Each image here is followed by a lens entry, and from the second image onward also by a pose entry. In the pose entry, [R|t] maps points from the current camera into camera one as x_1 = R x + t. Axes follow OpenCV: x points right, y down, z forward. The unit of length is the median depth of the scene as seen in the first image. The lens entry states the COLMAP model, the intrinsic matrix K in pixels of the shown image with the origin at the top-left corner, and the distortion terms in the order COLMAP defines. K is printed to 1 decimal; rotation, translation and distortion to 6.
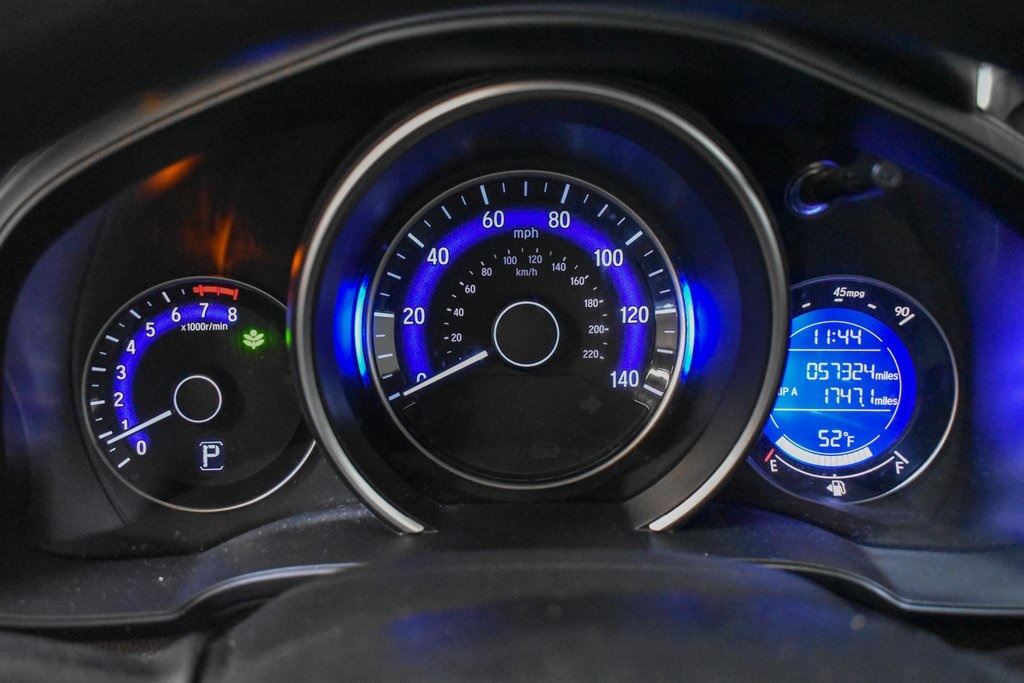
lens RADIAL K [[984.1, 0, 512.0], [0, 984.1, 341.5], [0, 0, 1]] dist [-0.016216, -0.004494]
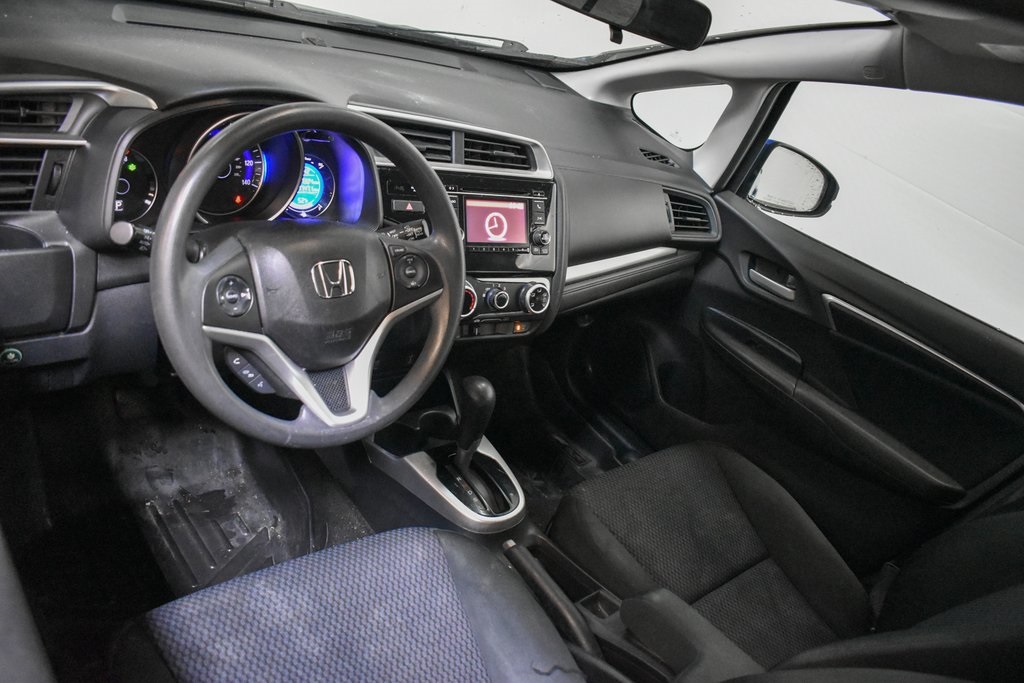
lens RADIAL K [[797.3, 0, 512.0], [0, 797.3, 341.5], [0, 0, 1]] dist [-0.010741, -0.001713]
pose [[0.743953, -0.112104, 0.658762, -1.088772], [-0.036104, 0.977645, 0.207142, -0.026972], [-0.667256, -0.177888, 0.723274, -1.716225]]
